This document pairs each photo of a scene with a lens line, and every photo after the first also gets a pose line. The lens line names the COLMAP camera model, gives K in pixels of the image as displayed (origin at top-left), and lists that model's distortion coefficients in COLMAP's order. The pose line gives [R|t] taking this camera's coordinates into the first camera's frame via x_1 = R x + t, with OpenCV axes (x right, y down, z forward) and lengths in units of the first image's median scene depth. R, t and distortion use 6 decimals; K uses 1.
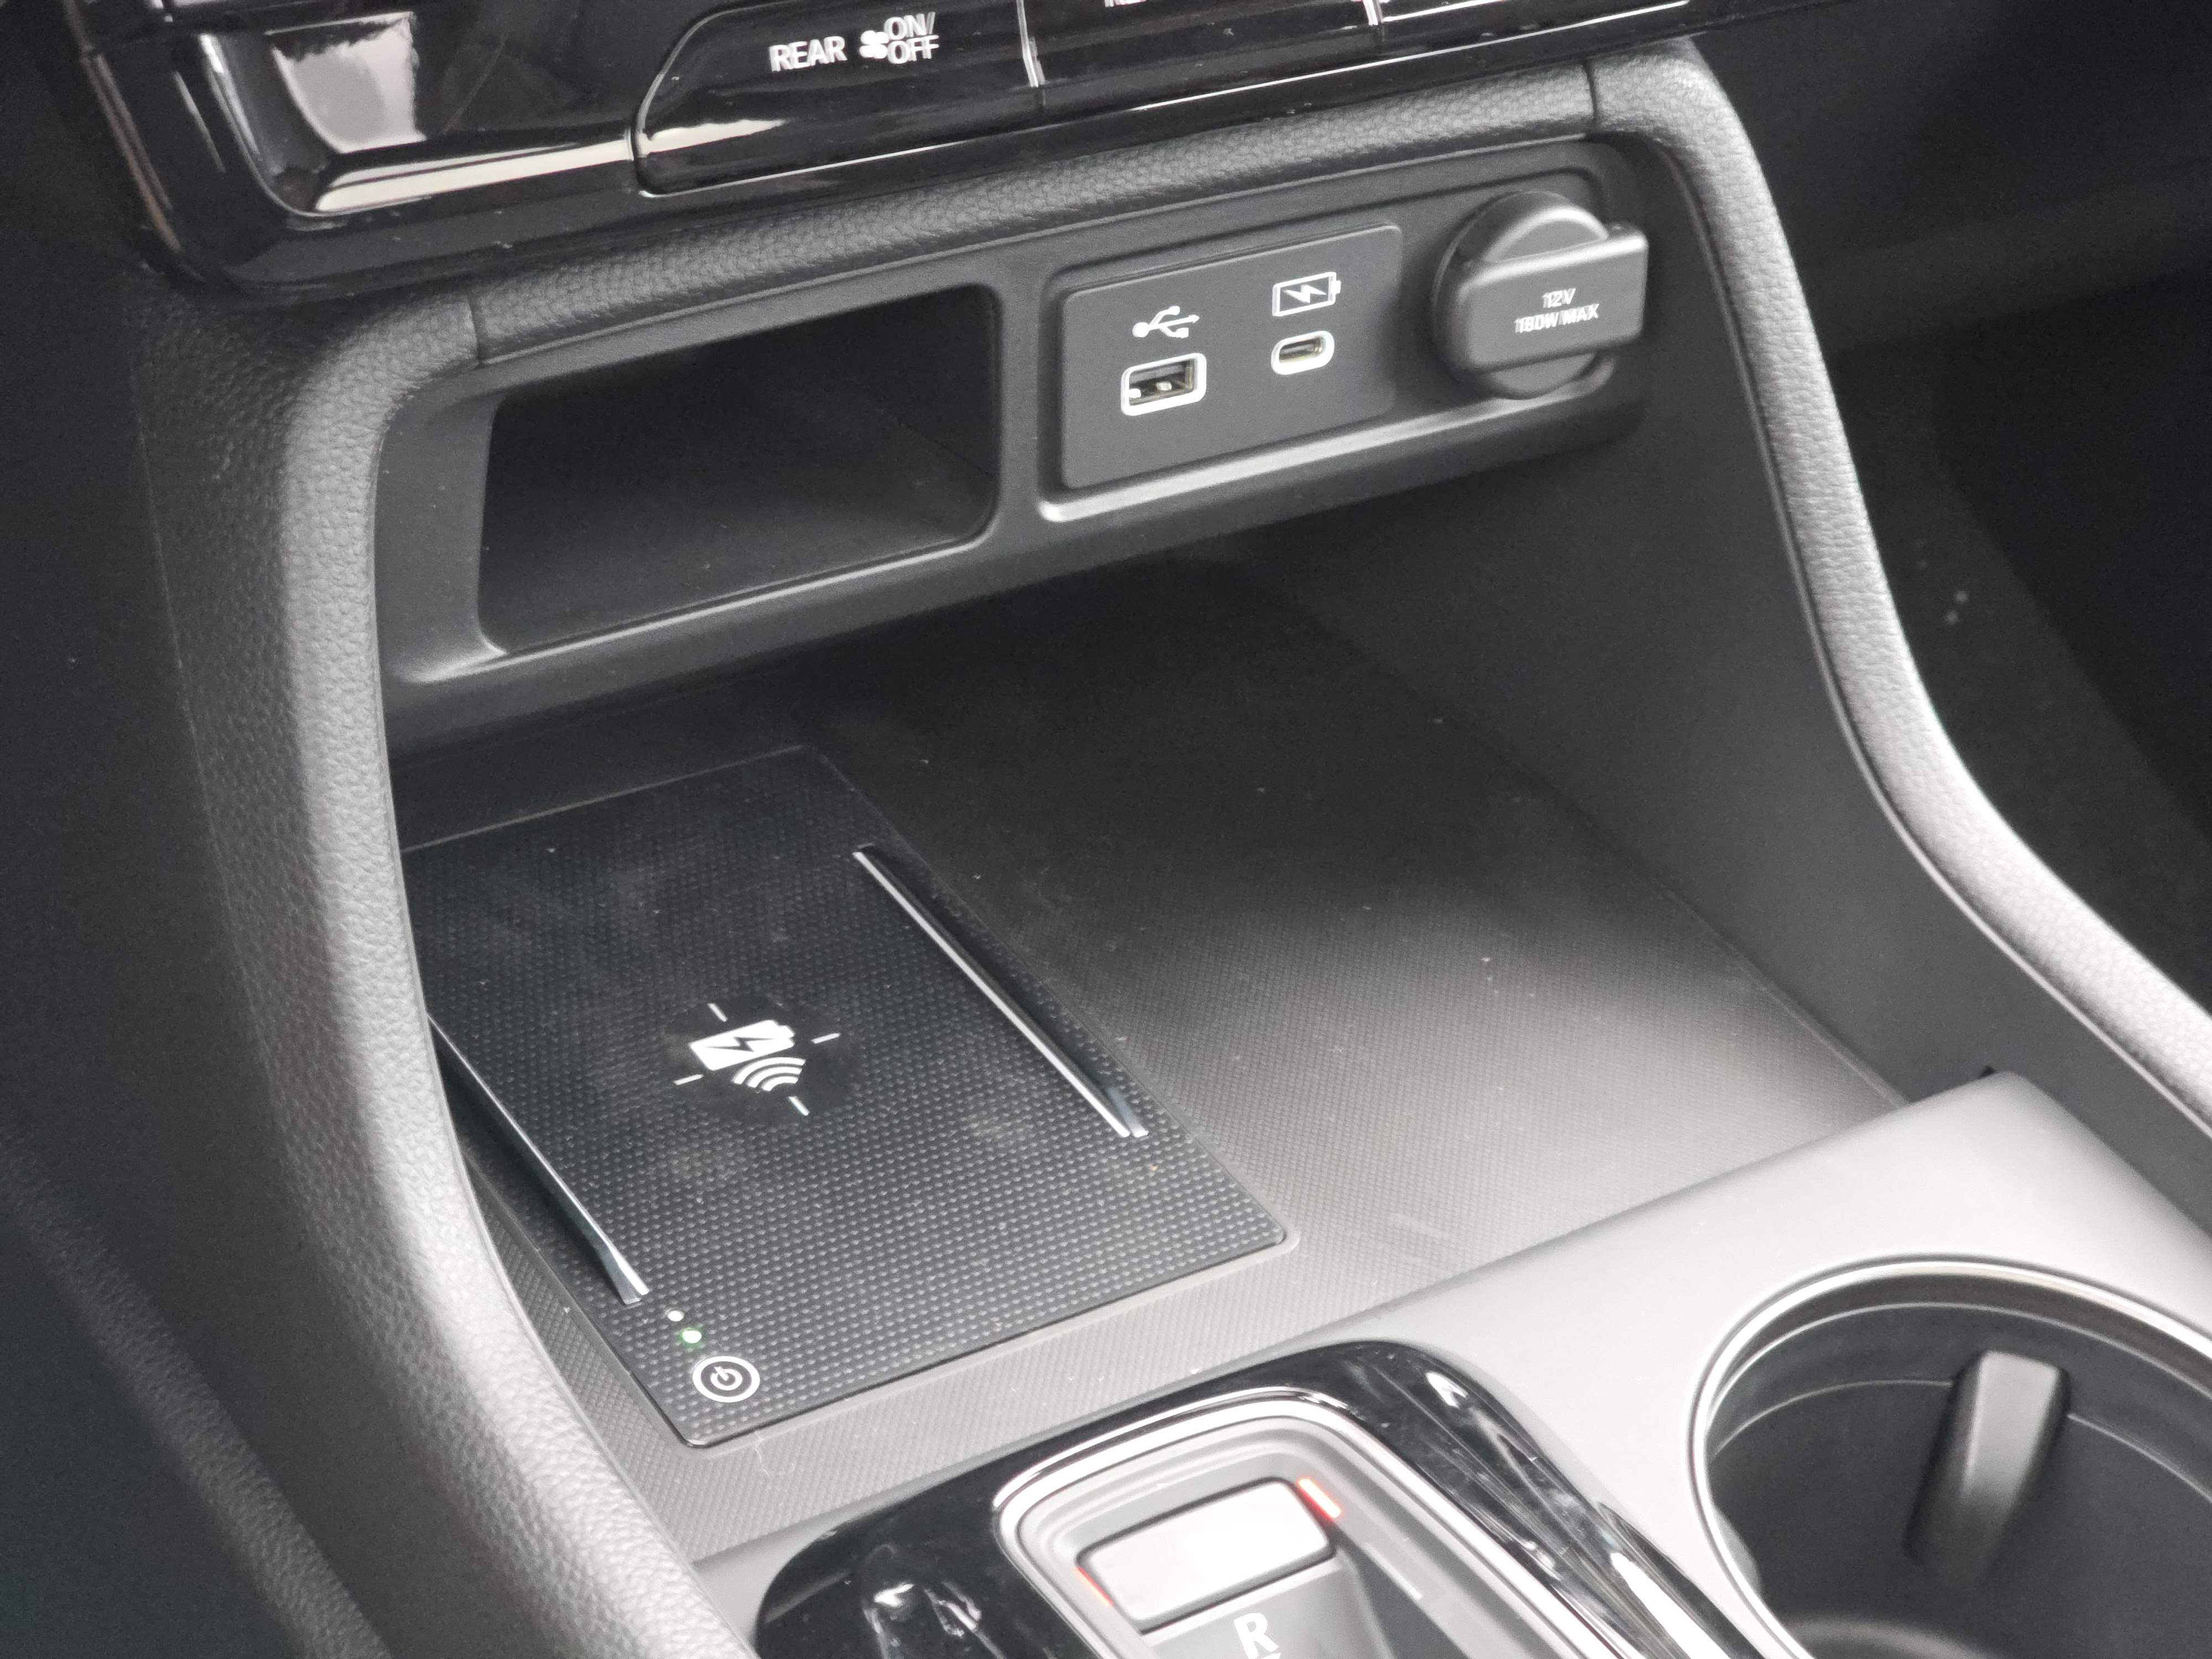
lens RADIAL K [[4435.5, 0, 1106.6], [0, 4435.5, 828.5], [0, 0, 1]] dist [0.024140, 0.000000]
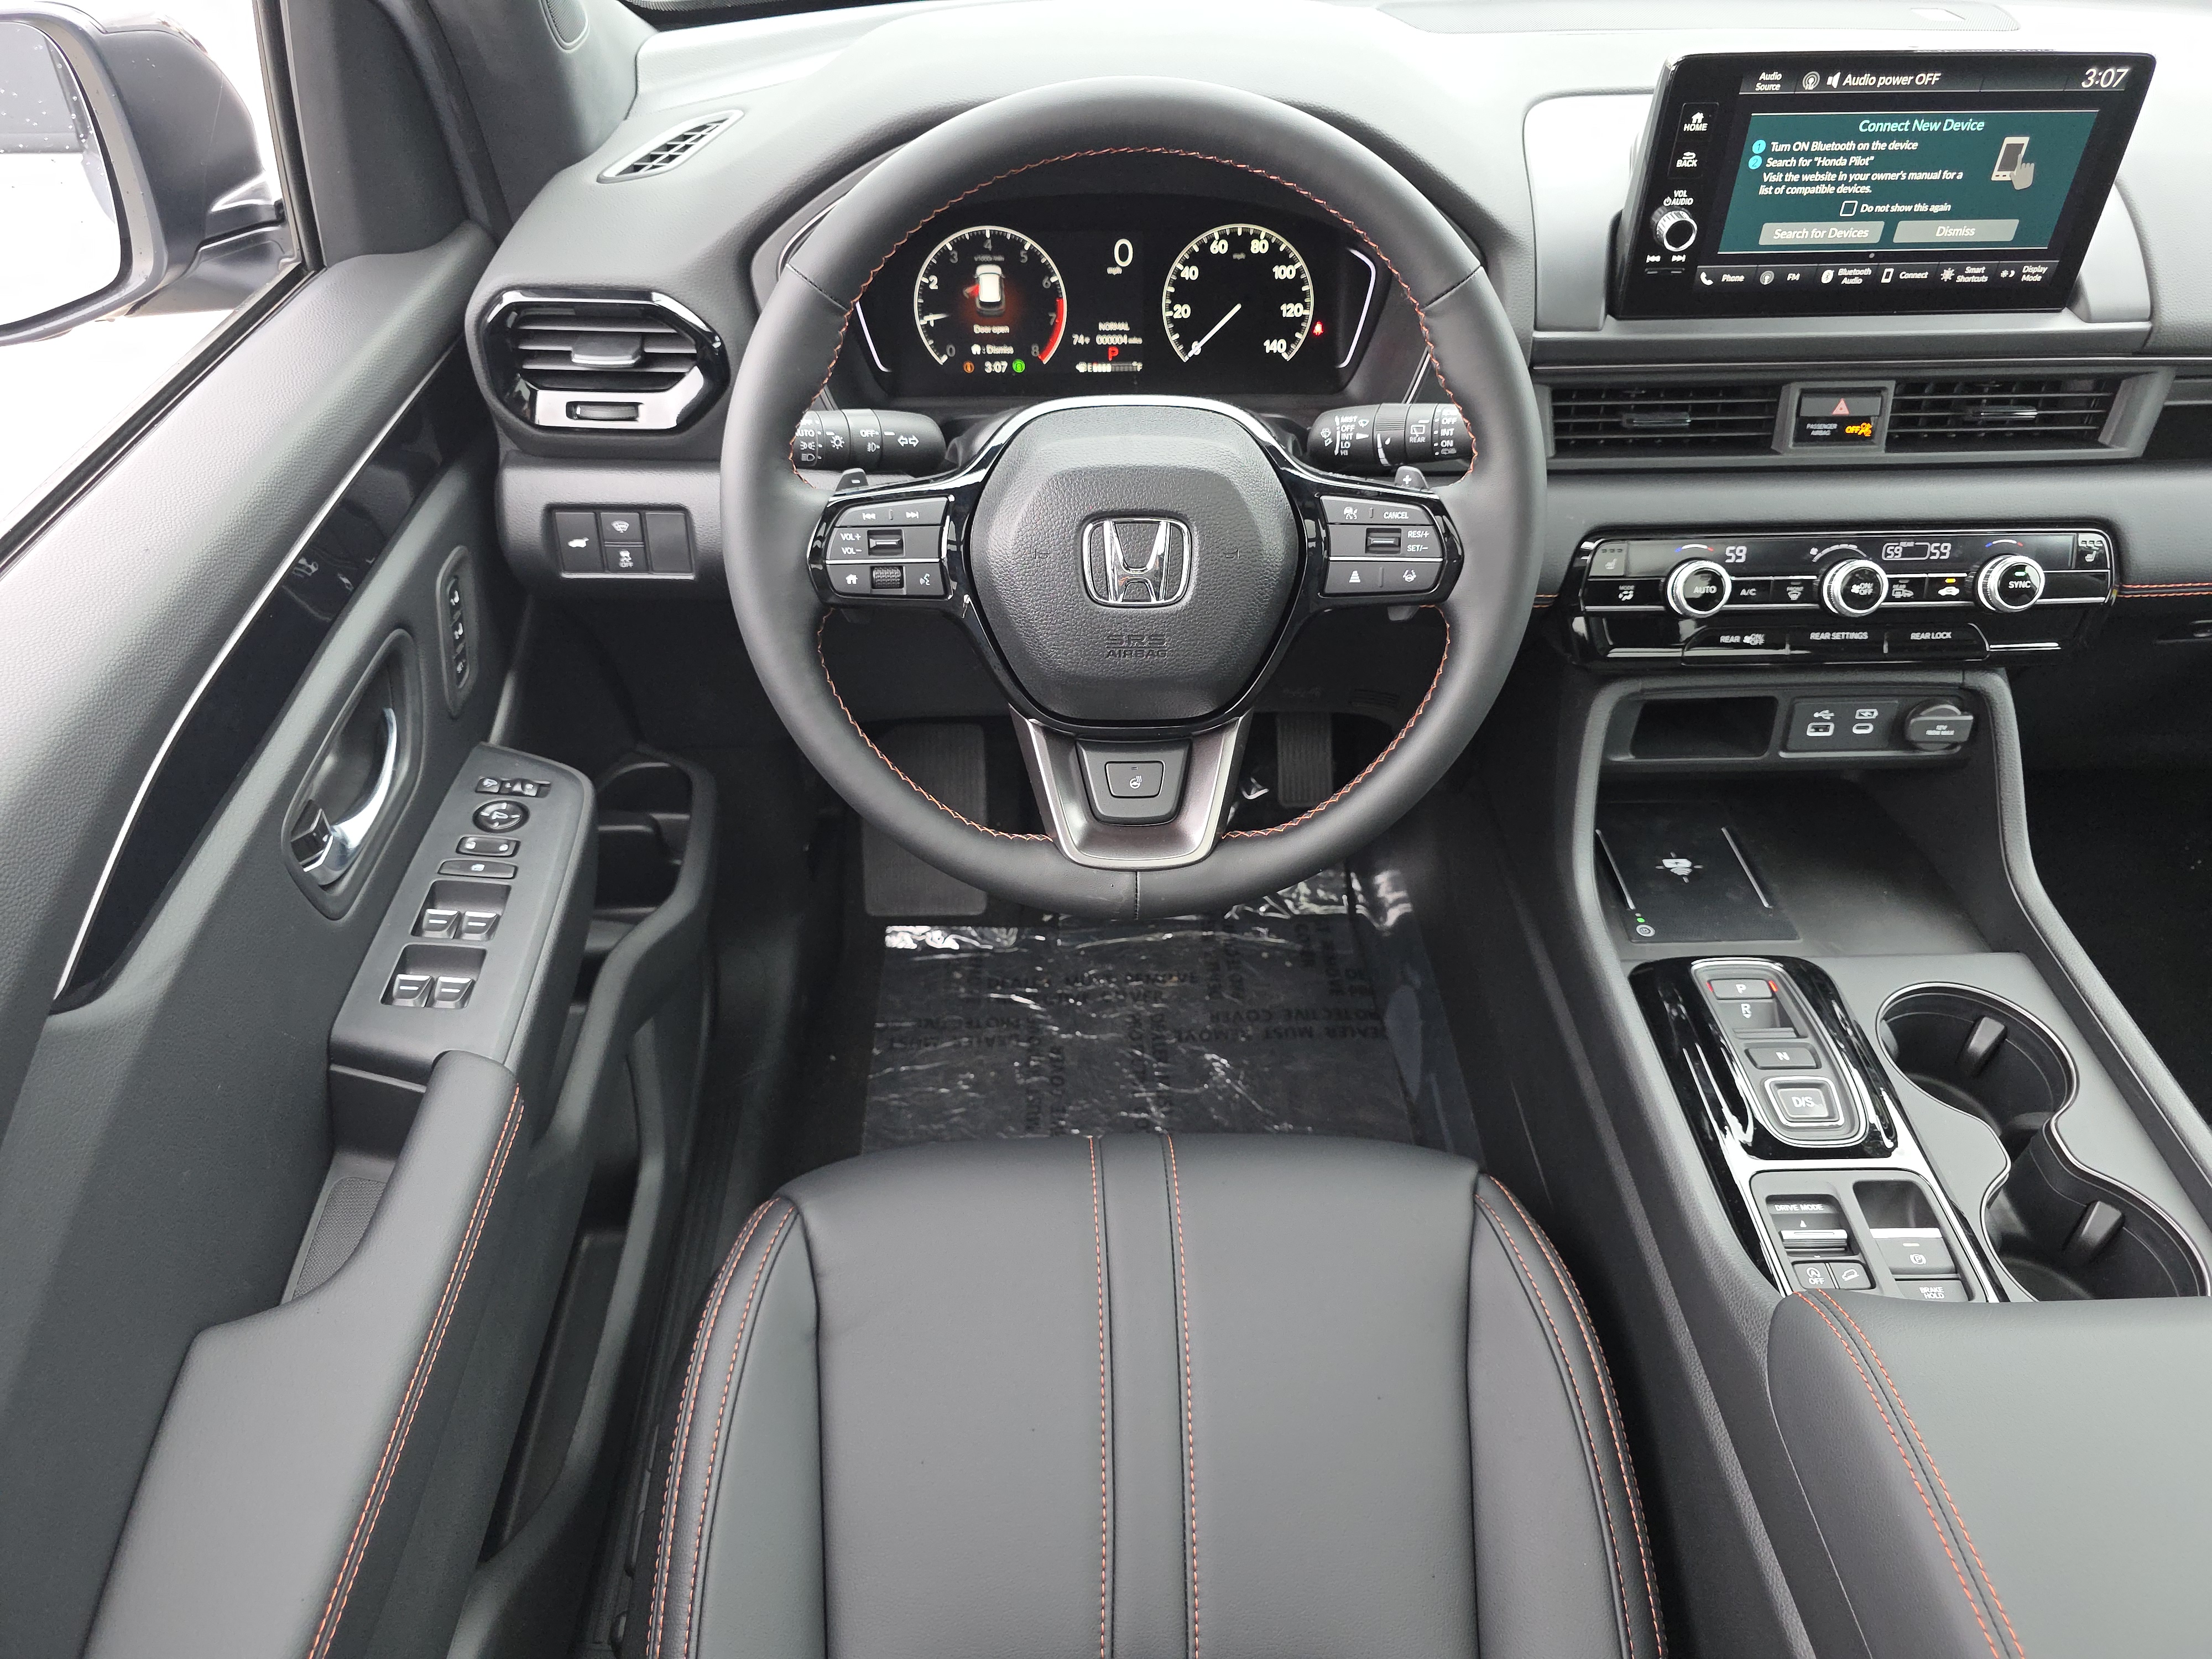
lens RADIAL K [[1531.4, 0, 1116.4], [0, 1531.4, 835.7], [0, 0, 1]] dist [0.038711, -0.037753]
pose [[0.840327, 0.230551, -0.490609, 0.183203], [-0.221603, 0.972073, 0.077238, 0.028803], [0.494715, 0.043816, 0.867950, -0.536860]]
